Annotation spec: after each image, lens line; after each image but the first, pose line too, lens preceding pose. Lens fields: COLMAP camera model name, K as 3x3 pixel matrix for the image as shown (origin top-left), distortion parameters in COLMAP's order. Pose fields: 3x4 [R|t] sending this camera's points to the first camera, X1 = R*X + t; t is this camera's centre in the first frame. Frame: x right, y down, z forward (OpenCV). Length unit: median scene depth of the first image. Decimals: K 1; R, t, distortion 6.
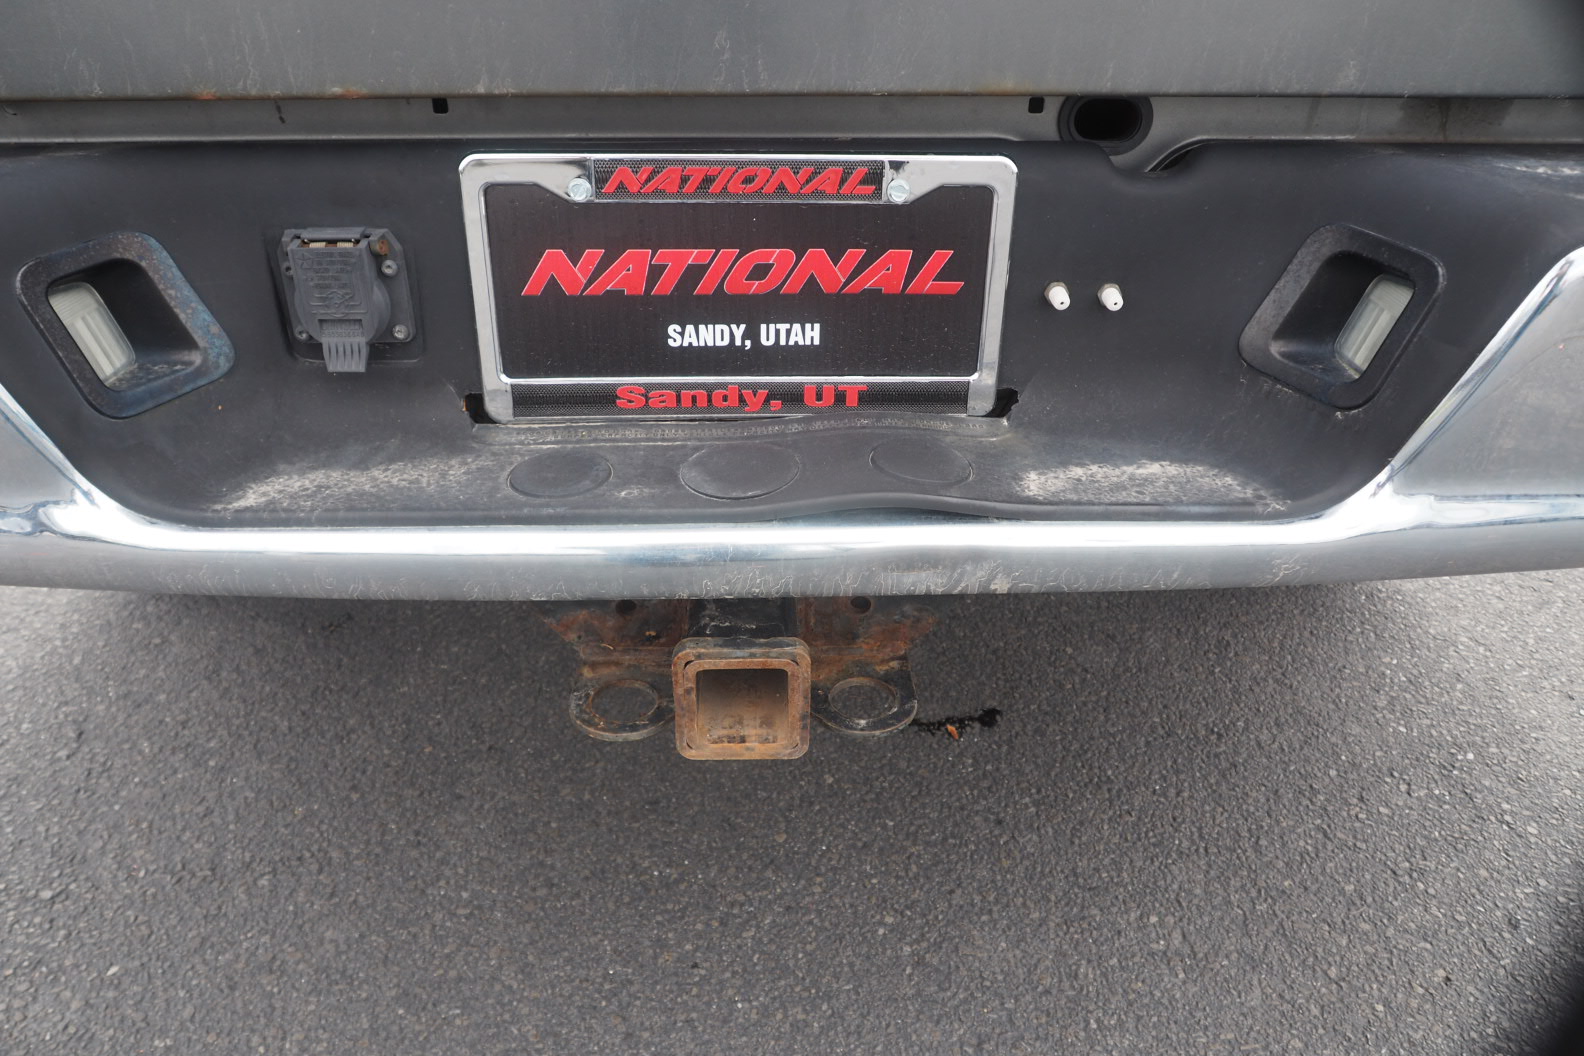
lens RADIAL K [[1104.9, 0, 792.4], [0, 1104.9, 547.7], [0, 0, 1]] dist [-0.038267, -0.004028]
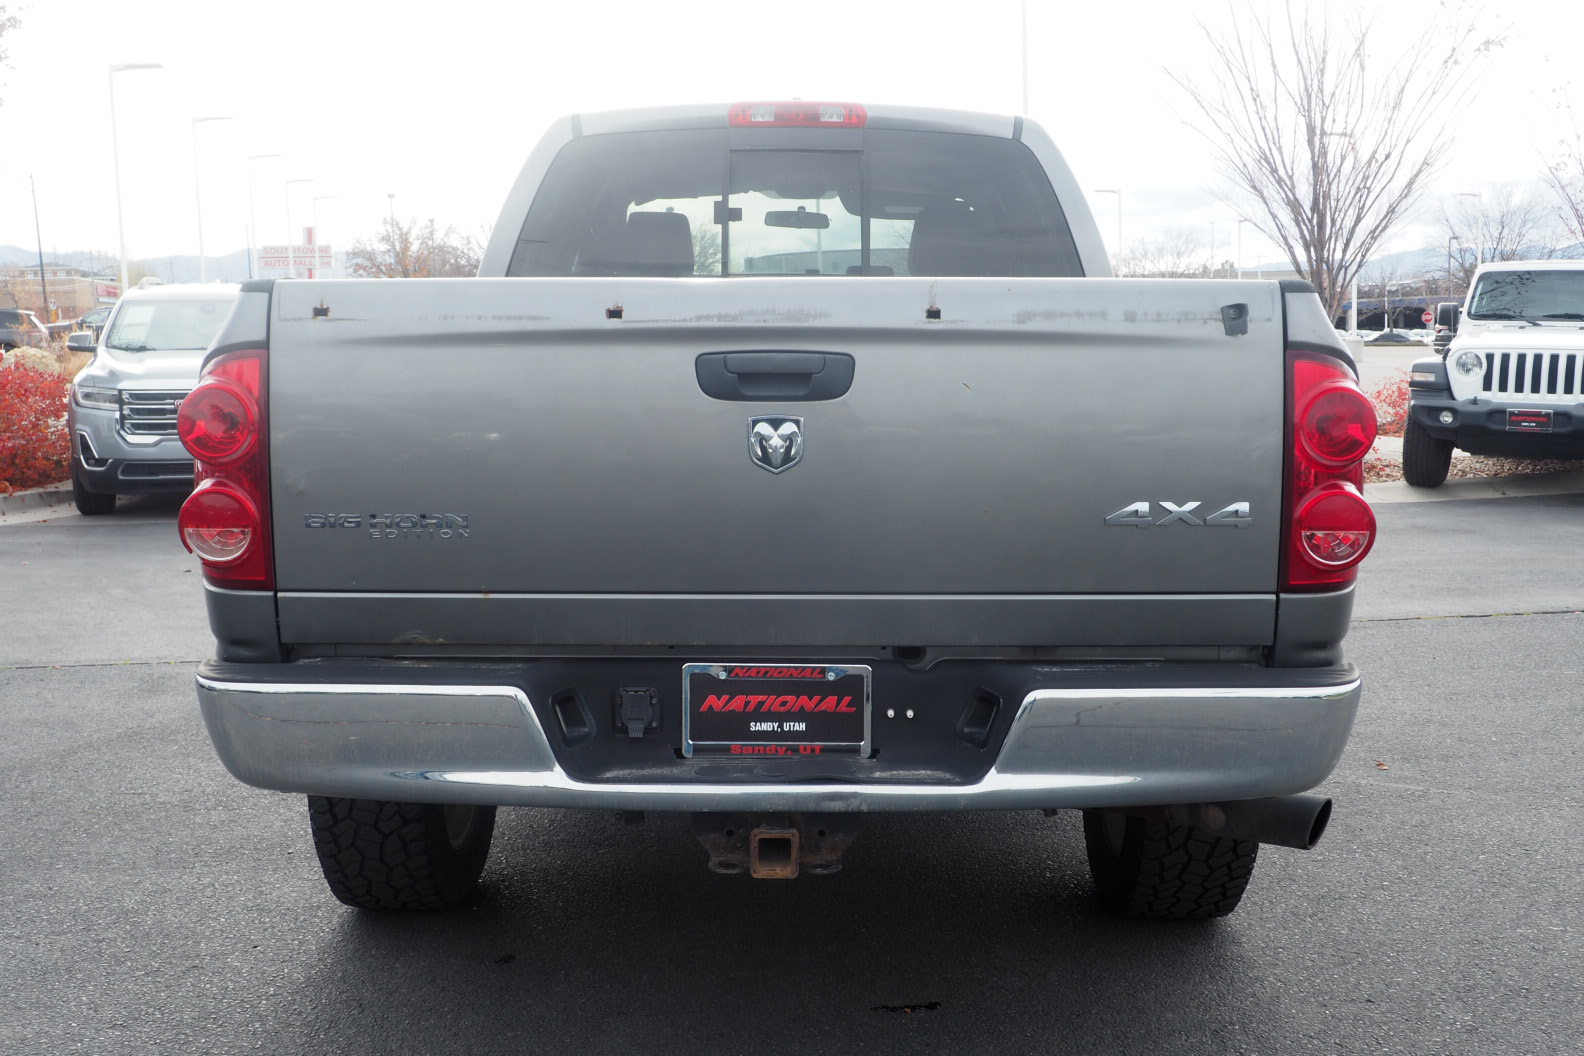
lens RADIAL K [[1576.8, 0, 757.0], [0, 1576.8, 530.3], [0, 0, 1]] dist [0.345743, -0.003655]
pose [[0.997897, -0.000956, -0.064810, 0.166924], [-0.025371, 0.914344, -0.404143, 0.993170], [0.059645, 0.404937, 0.912397, -2.911543]]
